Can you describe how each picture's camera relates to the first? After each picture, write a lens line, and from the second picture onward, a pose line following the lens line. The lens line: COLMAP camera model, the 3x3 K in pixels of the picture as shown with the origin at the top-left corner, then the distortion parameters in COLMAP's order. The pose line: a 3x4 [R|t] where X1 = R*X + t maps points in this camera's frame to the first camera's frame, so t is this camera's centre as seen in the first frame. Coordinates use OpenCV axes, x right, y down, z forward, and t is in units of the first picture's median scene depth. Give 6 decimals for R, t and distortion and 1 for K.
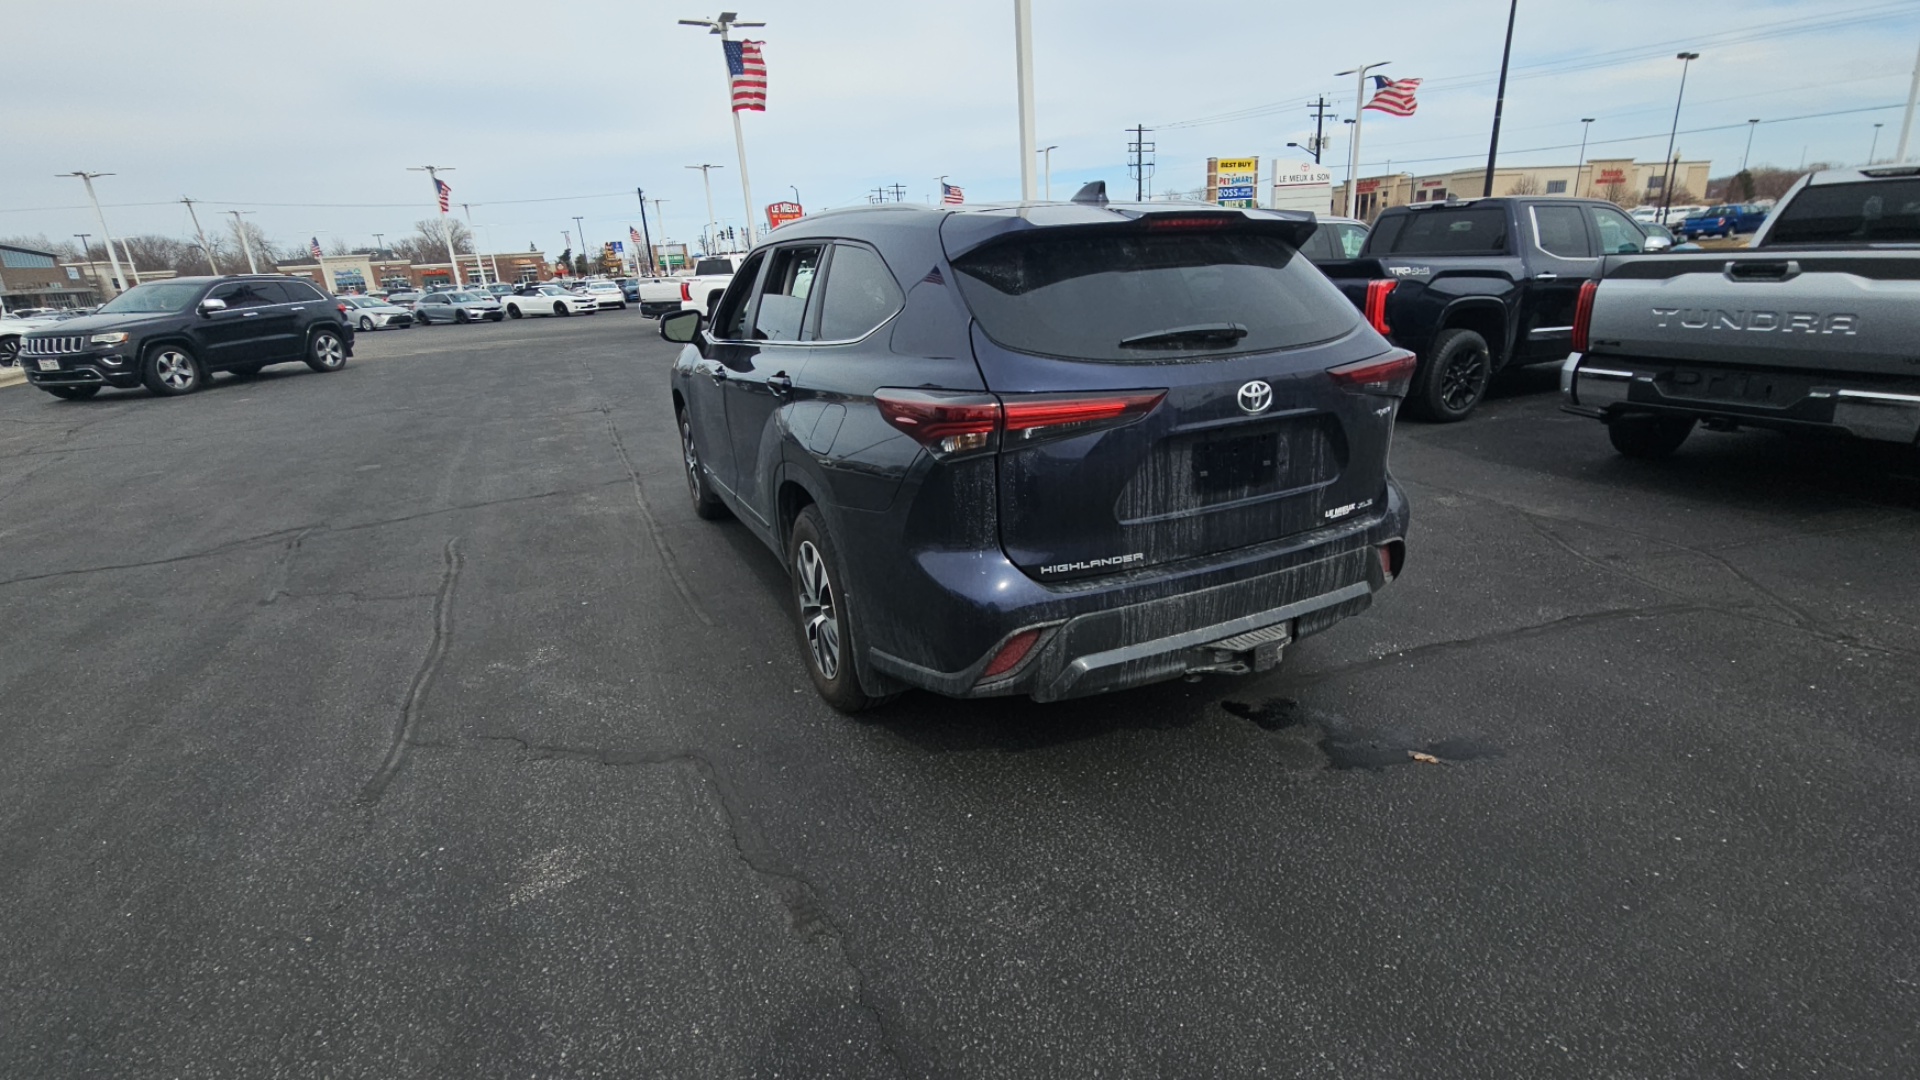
lens RADIAL K [[855.3, 0, 982.2], [0, 855.3, 535.0], [0, 0, 1]] dist [0.010676, -0.007988]
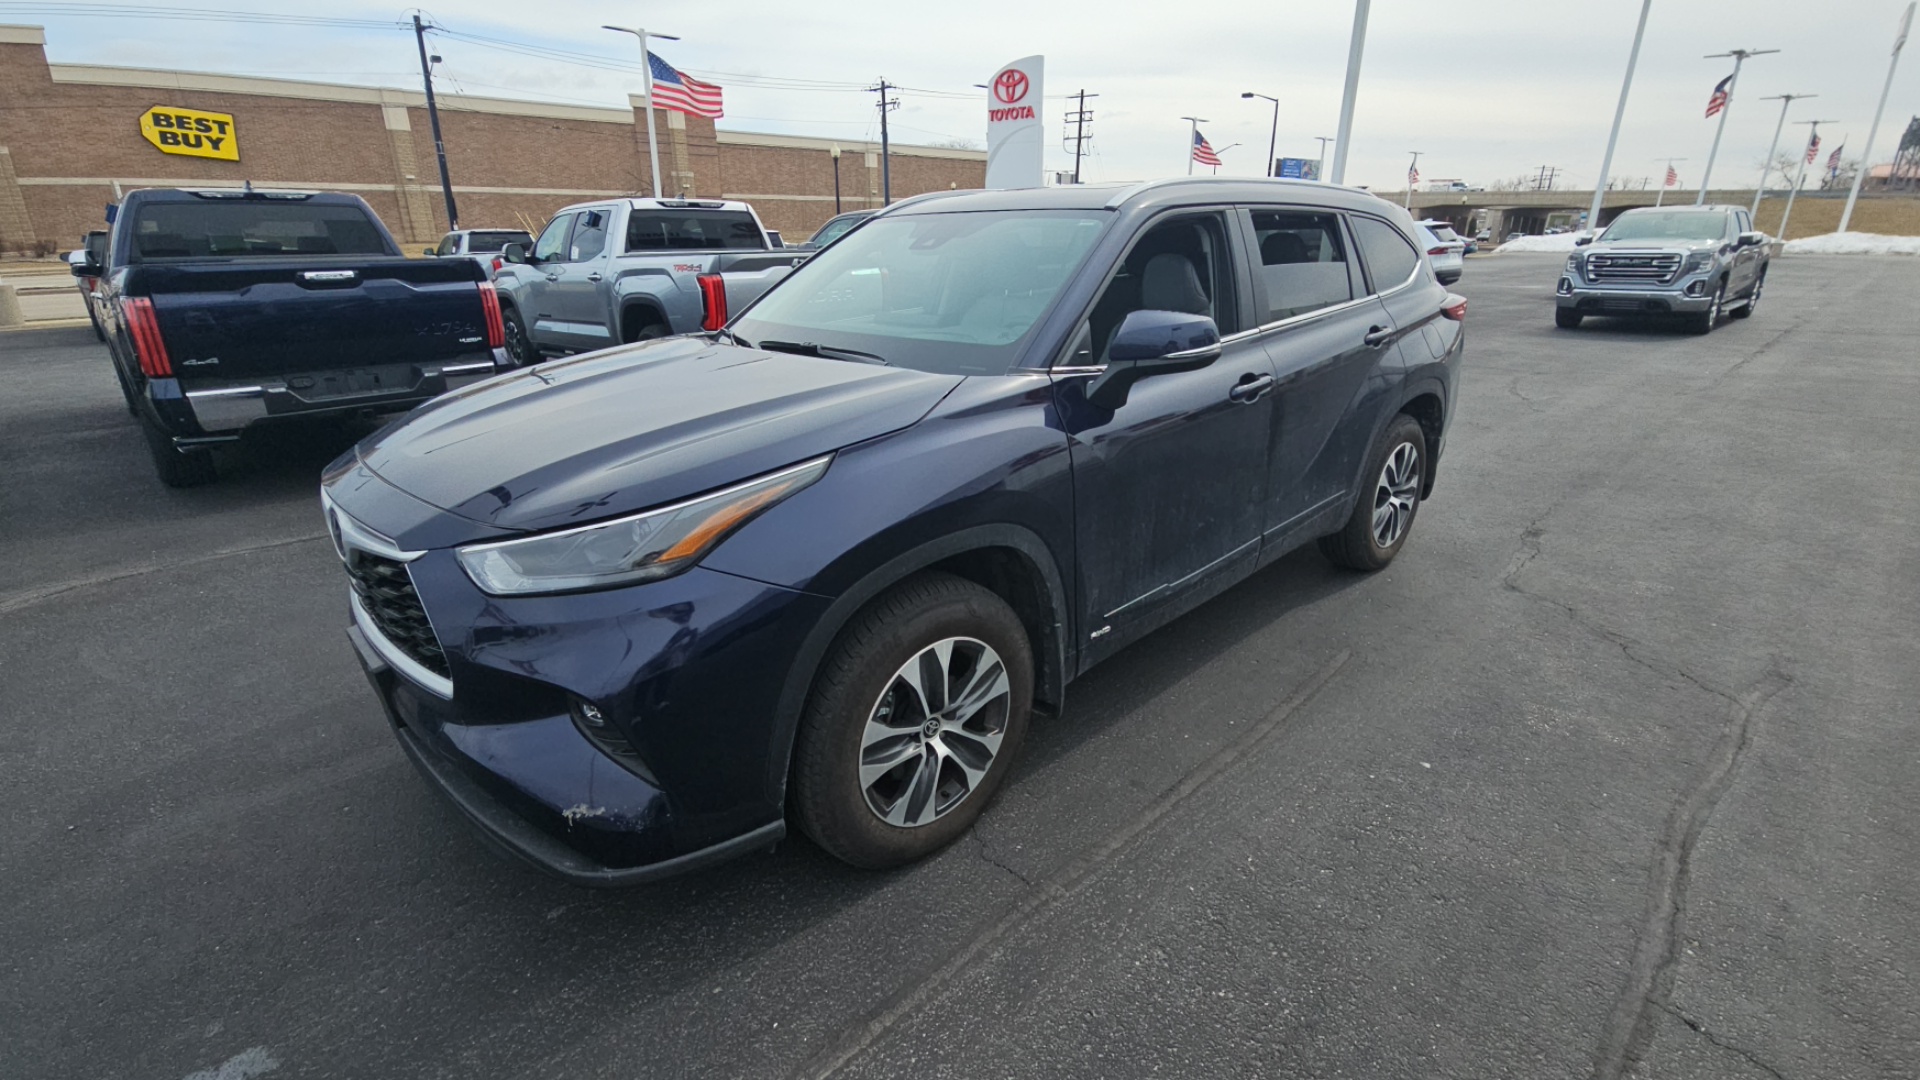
lens RADIAL K [[855.3, 0, 972.2], [0, 855.3, 542.0], [0, 0, 1]] dist [0.010676, -0.007988]
pose [[-0.300807, -0.282291, 0.910948, -1.041531], [0.311465, 0.873731, 0.373608, -0.465710], [-0.901390, 0.396113, -0.174900, 1.579224]]
